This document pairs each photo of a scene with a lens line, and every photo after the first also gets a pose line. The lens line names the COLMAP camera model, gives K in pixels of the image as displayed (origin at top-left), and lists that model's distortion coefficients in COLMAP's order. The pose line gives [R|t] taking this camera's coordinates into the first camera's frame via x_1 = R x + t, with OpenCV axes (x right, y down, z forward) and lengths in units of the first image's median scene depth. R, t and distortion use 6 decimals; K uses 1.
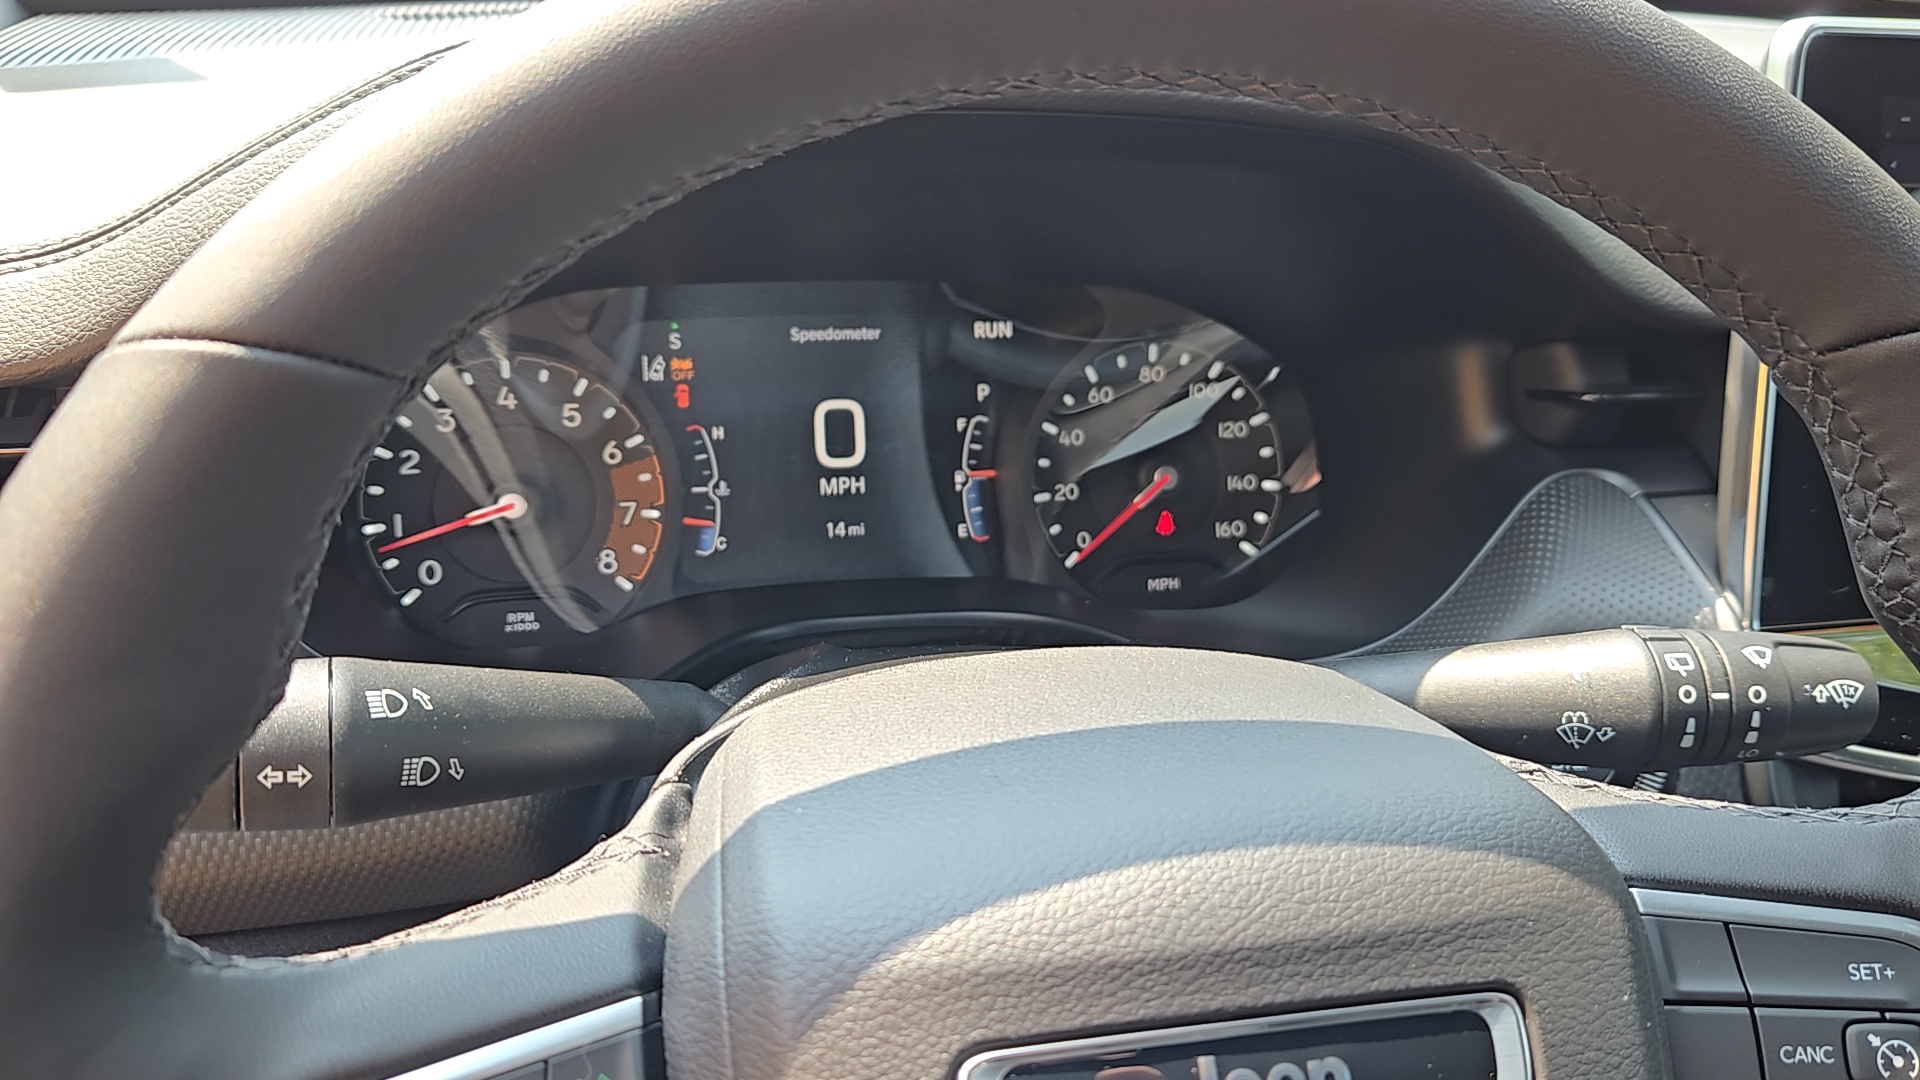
lens RADIAL K [[1620.6, 0, 960.0], [0, 1620.6, 540.0], [0, 0, 1]] dist [0.006667, -0.010713]
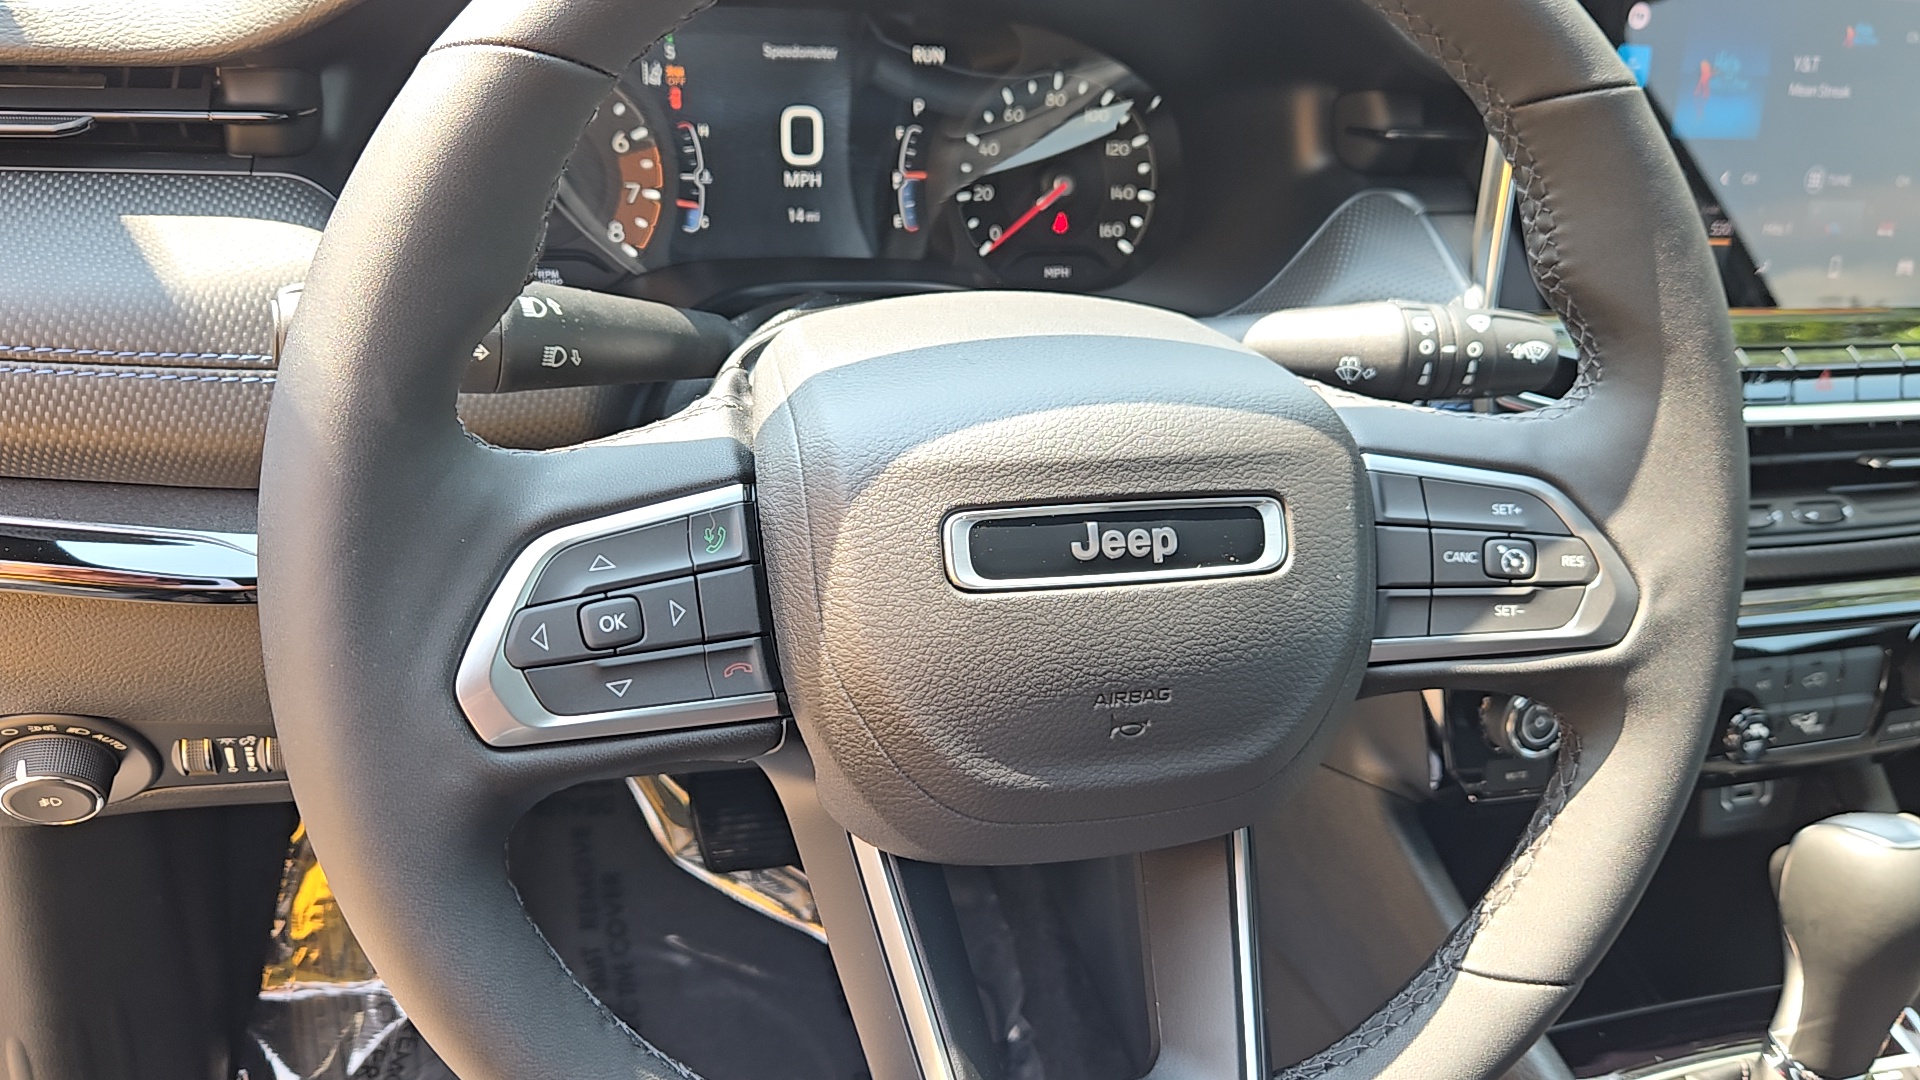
lens RADIAL K [[1620.2, 0, 952.9], [0, 1620.2, 526.3], [0, 0, 1]] dist [0.002678, 0.002154]
pose [[0.996027, 0.028400, 0.084407, -0.064112], [-0.041353, 0.986904, 0.155917, 0.034333], [-0.078874, -0.158788, 0.984157, -0.303982]]
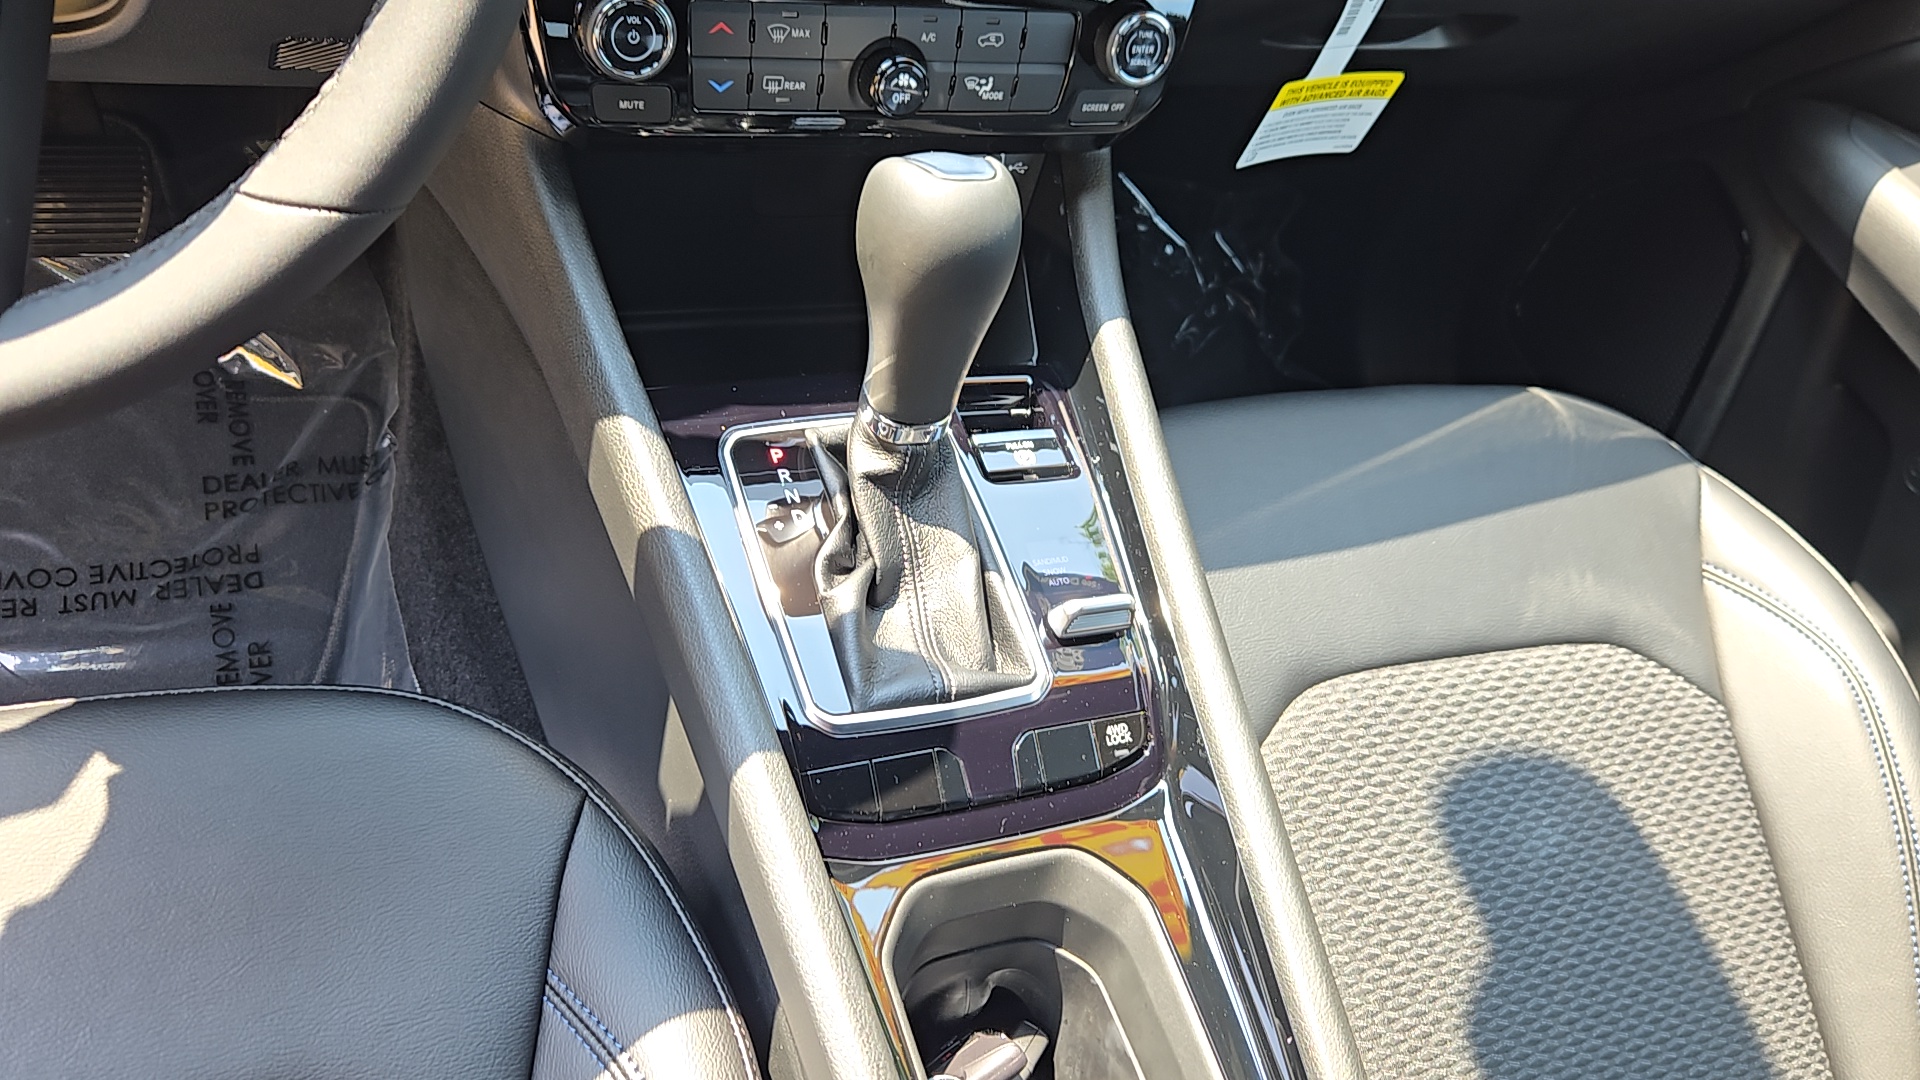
lens RADIAL K [[1620.2, 0, 952.9], [0, 1620.2, 526.3], [0, 0, 1]] dist [0.002678, 0.002154]
pose [[0.973337, 0.042010, 0.225500, 0.498449], [-0.132310, 0.905882, 0.402332, 0.186696], [-0.187374, -0.421441, 0.887287, -0.352758]]
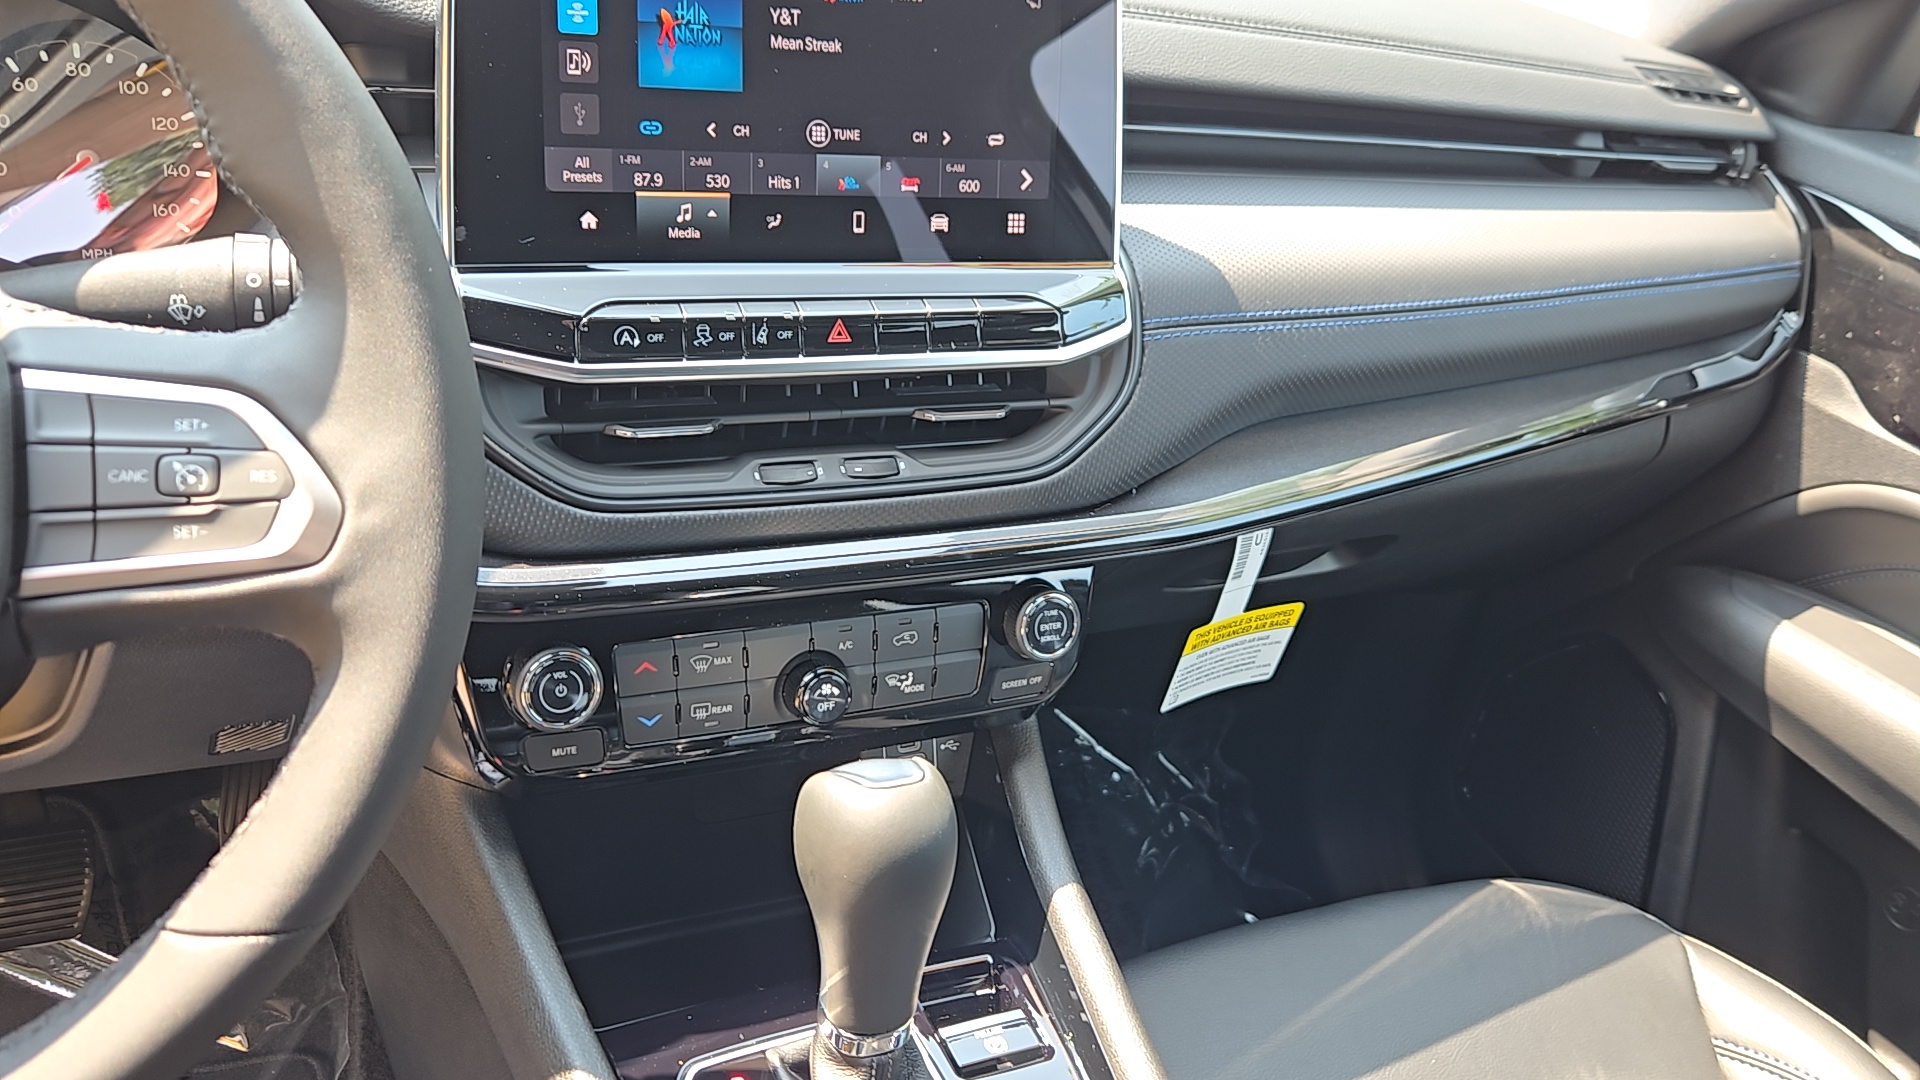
lens RADIAL K [[1614.9, 0, 951.7], [0, 1614.9, 527.7], [0, 0, 1]] dist [0.005750, 0.004582]
pose [[0.969864, -0.015323, 0.243163, 0.514960], [-0.008751, 0.995186, 0.097616, 0.123679], [-0.243488, -0.096802, 0.965061, -0.350653]]
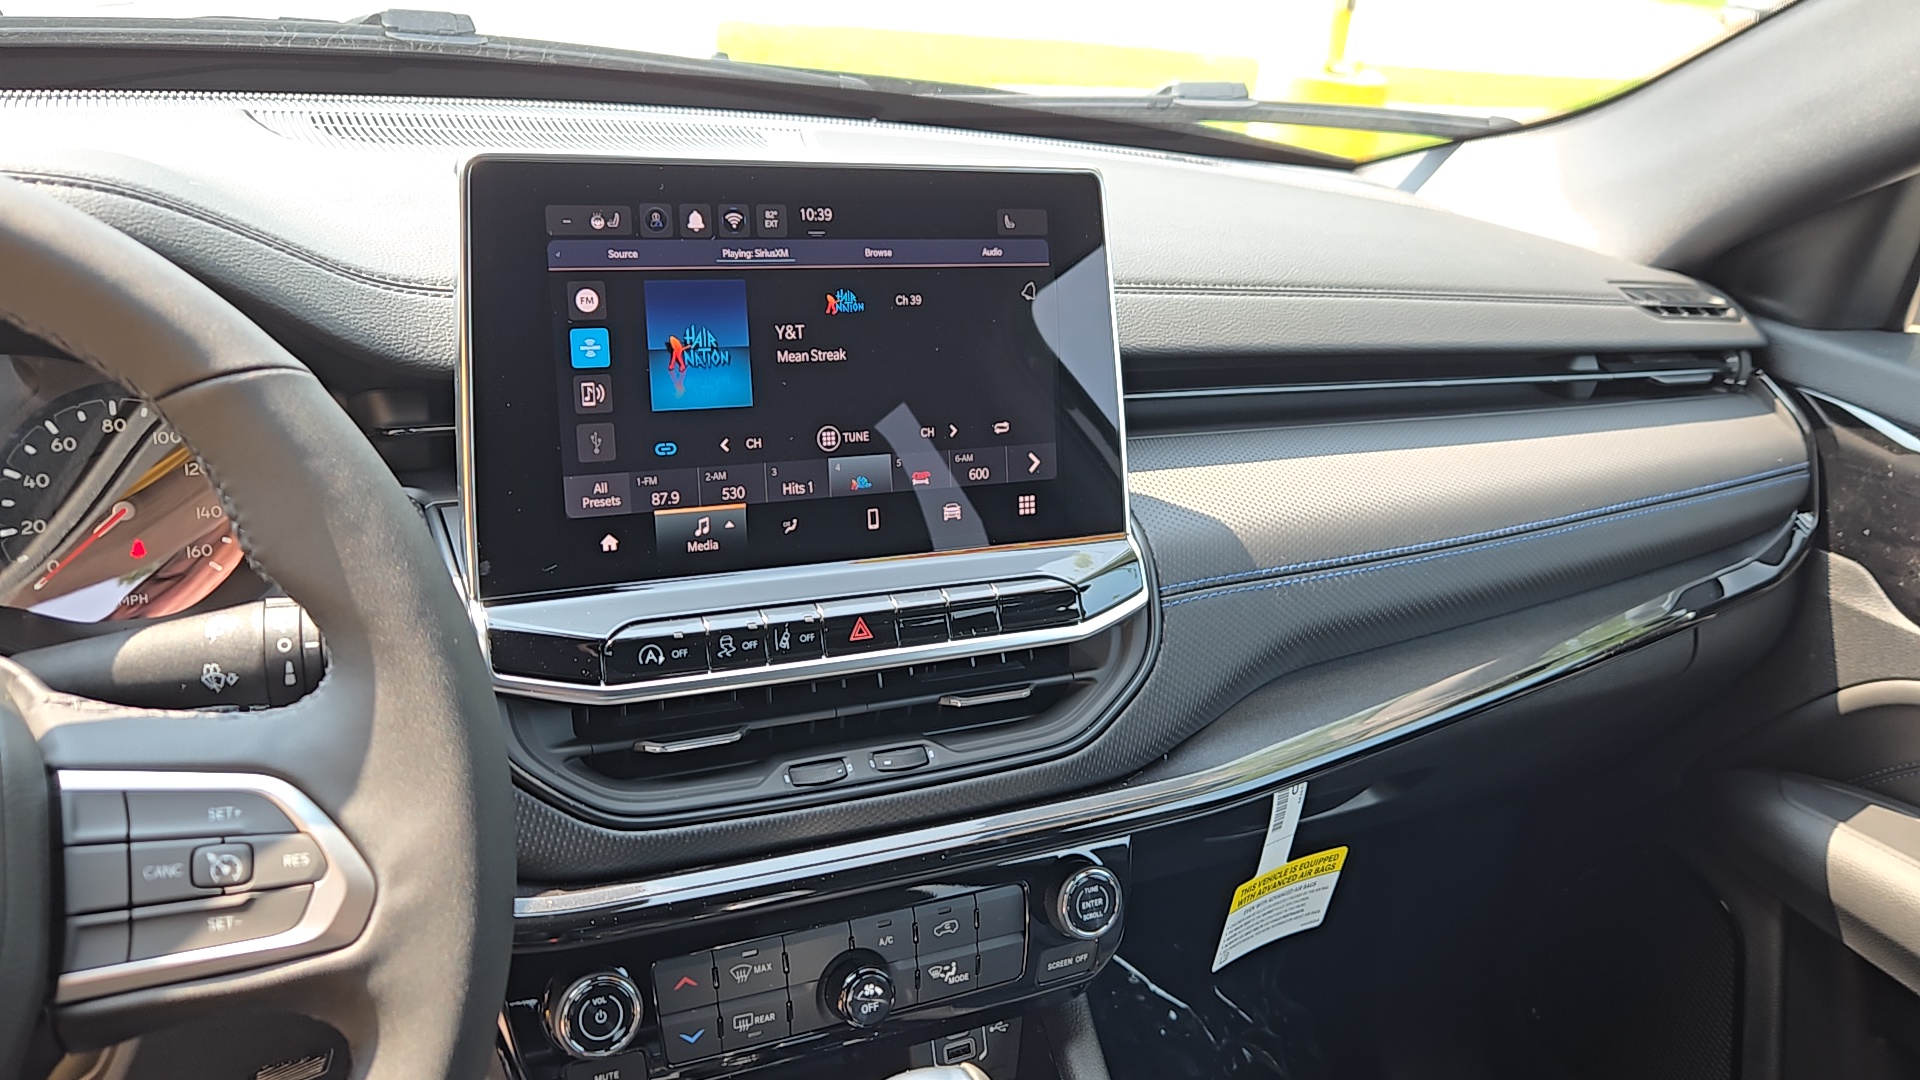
lens RADIAL K [[1612.3, 0, 952.7], [0, 1612.3, 531.0], [0, 0, 1]] dist [0.011465, -0.006903]
pose [[0.971691, -0.053350, 0.230152, 0.520943], [0.060562, 0.997867, -0.024380, 0.049956], [-0.228361, 0.037628, 0.972849, -0.356345]]
